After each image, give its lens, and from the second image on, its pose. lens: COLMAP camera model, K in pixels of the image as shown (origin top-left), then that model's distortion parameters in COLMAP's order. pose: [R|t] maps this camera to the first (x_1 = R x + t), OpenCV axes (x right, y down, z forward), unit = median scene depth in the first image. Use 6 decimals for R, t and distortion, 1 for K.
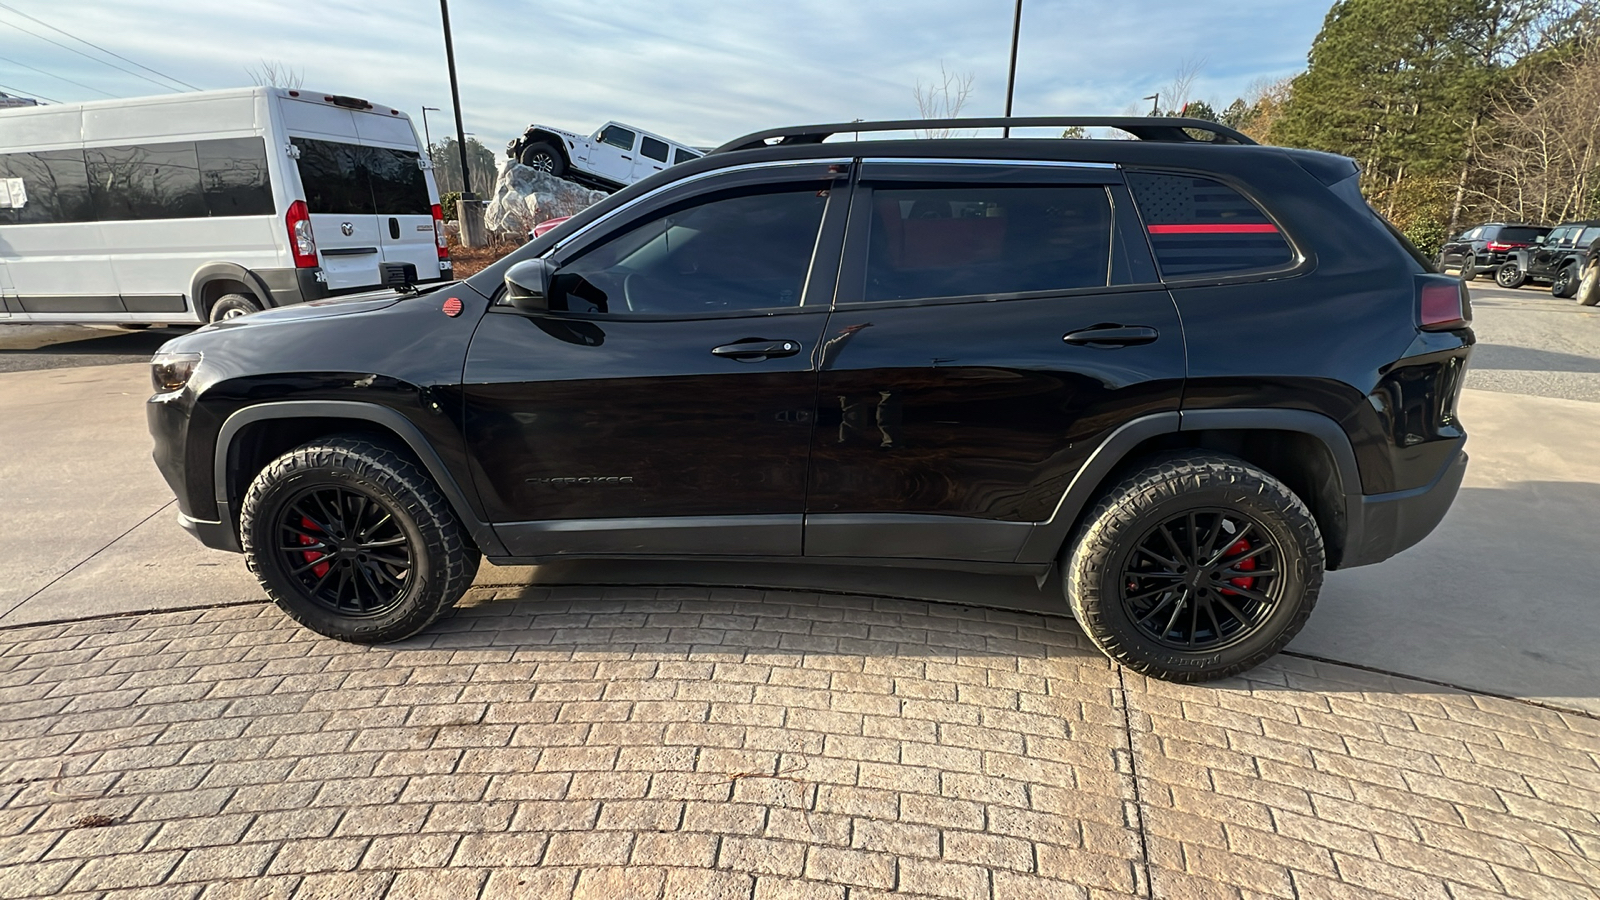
lens RADIAL K [[728.3, 0, 796.6], [0, 728.3, 446.2], [0, 0, 1]] dist [-0.000804, 0.000000]
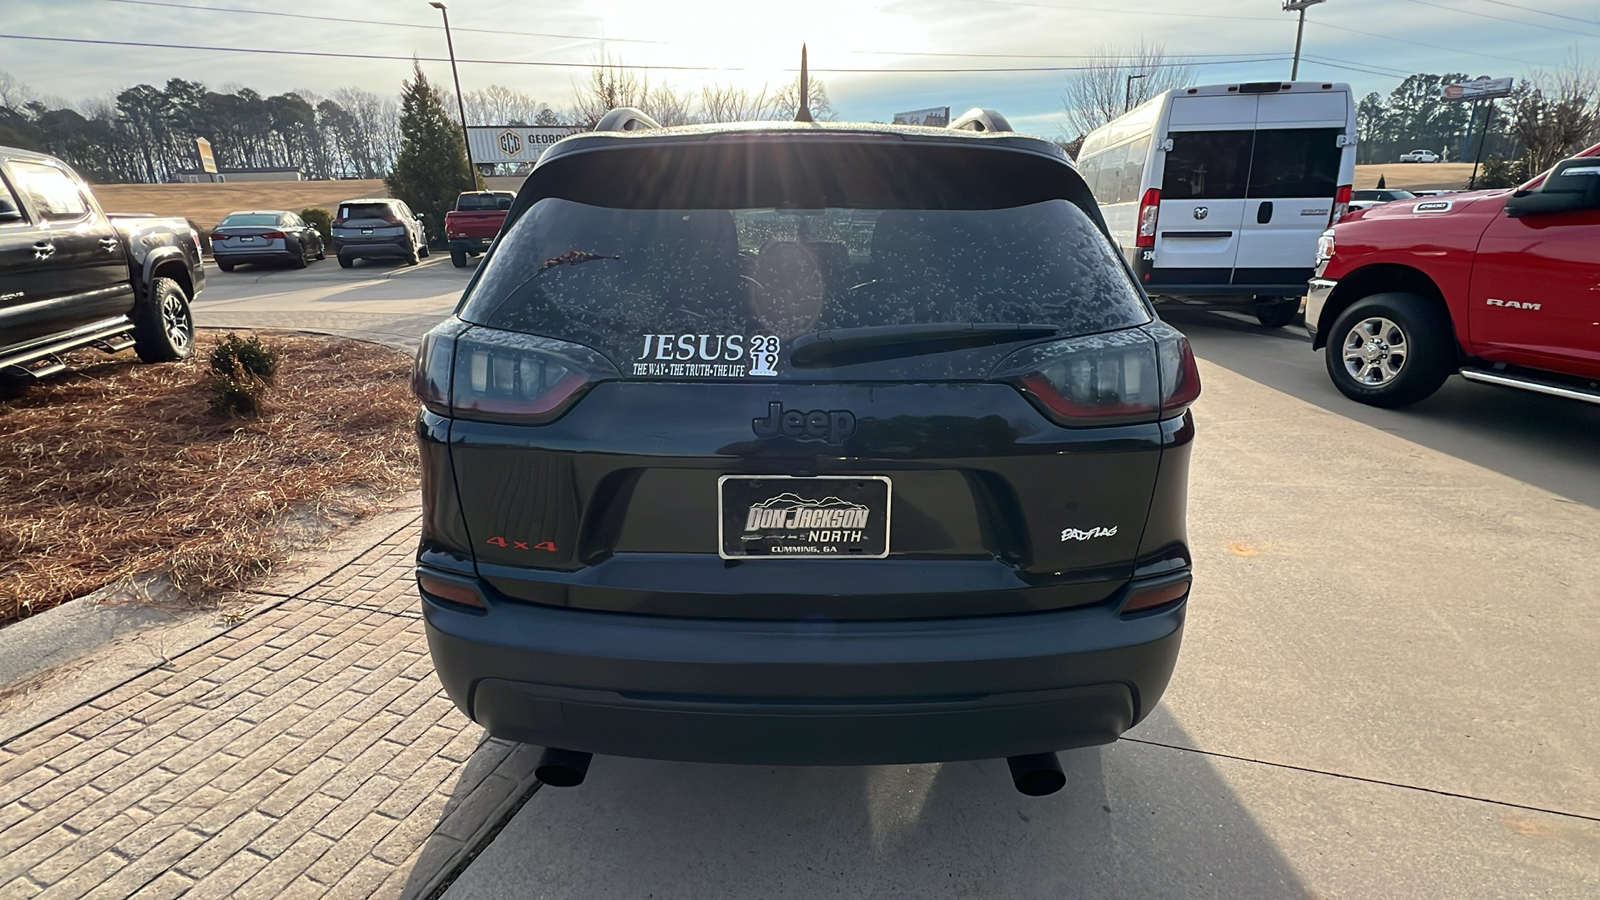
lens RADIAL K [[728.3, 0, 796.6], [0, 728.3, 446.2], [0, 0, 1]] dist [-0.000804, 0.000000]
pose [[0.067219, 0.313368, -0.947250, 0.498183], [-0.285335, 0.915783, 0.282711, -0.129167], [0.956068, 0.251280, 0.150973, 0.390849]]
